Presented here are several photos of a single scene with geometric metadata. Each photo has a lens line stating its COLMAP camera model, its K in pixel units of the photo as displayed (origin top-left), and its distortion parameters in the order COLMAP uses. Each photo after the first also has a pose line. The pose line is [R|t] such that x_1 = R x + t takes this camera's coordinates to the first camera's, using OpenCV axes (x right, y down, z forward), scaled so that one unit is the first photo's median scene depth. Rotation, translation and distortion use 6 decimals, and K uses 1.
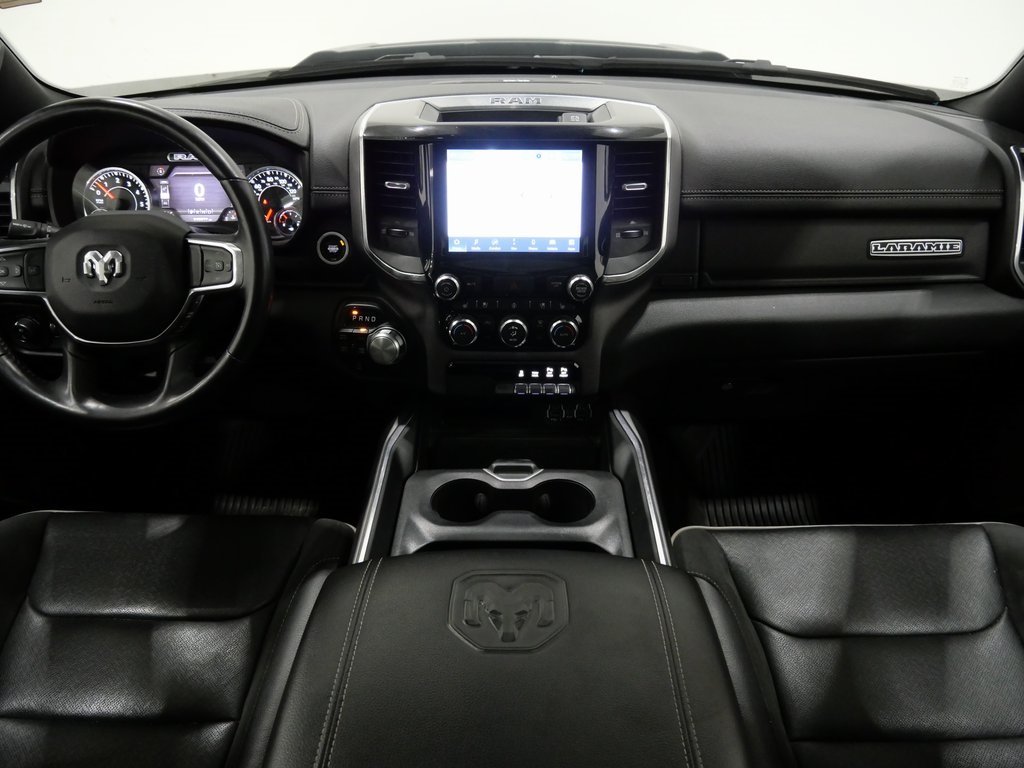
lens RADIAL K [[729.9, 0, 508.9], [0, 729.9, 381.9], [0, 0, 1]] dist [-0.026450, 0.007395]
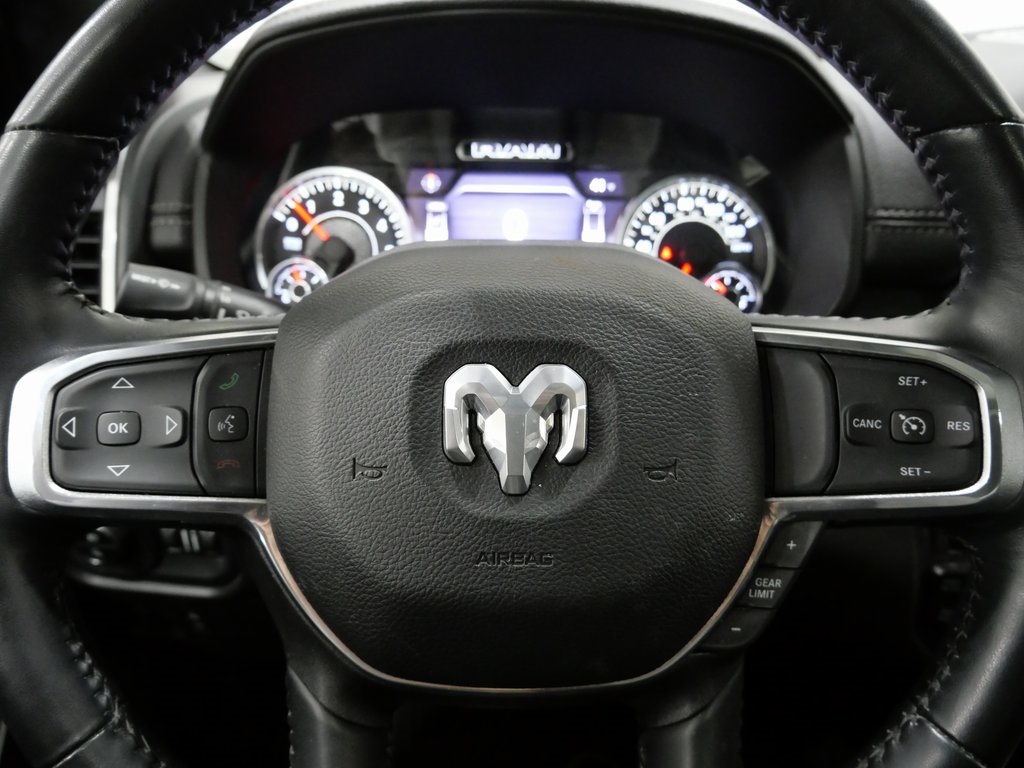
lens RADIAL K [[729.9, 0, 508.9], [0, 729.9, 381.9], [0, 0, 1]] dist [-0.026450, 0.007395]
pose [[0.999743, 0.016124, 0.015921, -0.441392], [-0.013854, 0.990934, -0.133635, -0.107680], [-0.017931, 0.133380, 0.990903, 0.567887]]
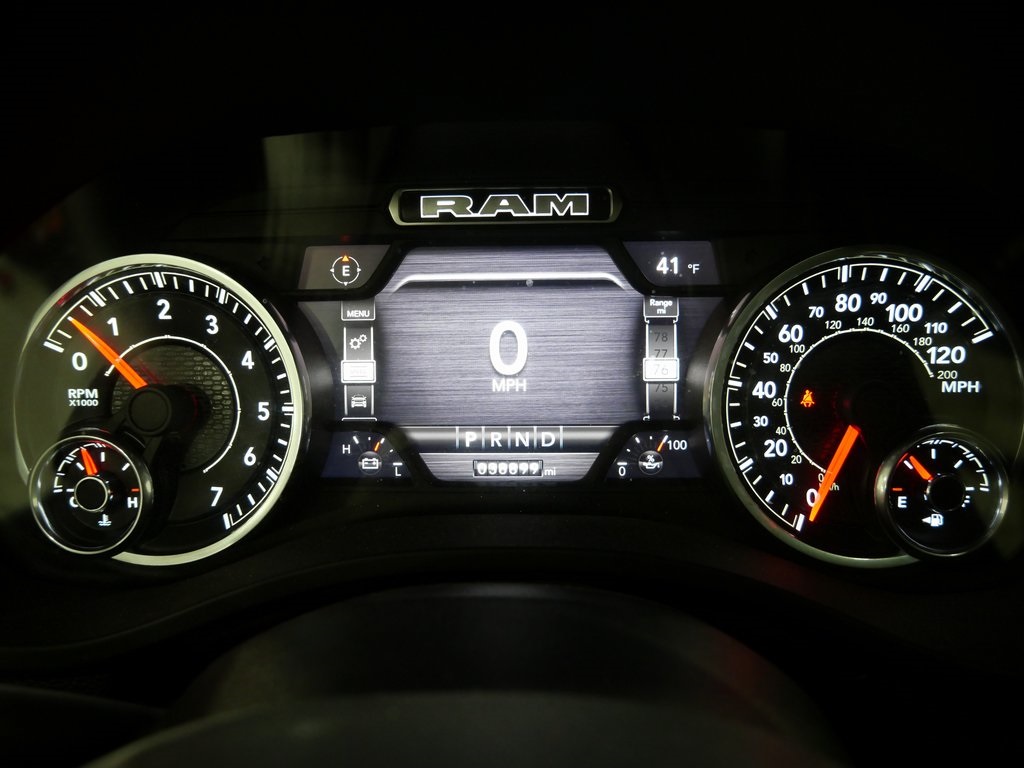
lens RADIAL K [[794.7, 0, 472.0], [0, 794.7, 402.4], [0, 0, 1]] dist [-0.023887, 0.004655]
pose [[0.999788, -0.007102, -0.019326, -0.438378], [0.004783, 0.993059, -0.117516, -0.218965], [0.020027, 0.117399, 0.992883, 0.755139]]
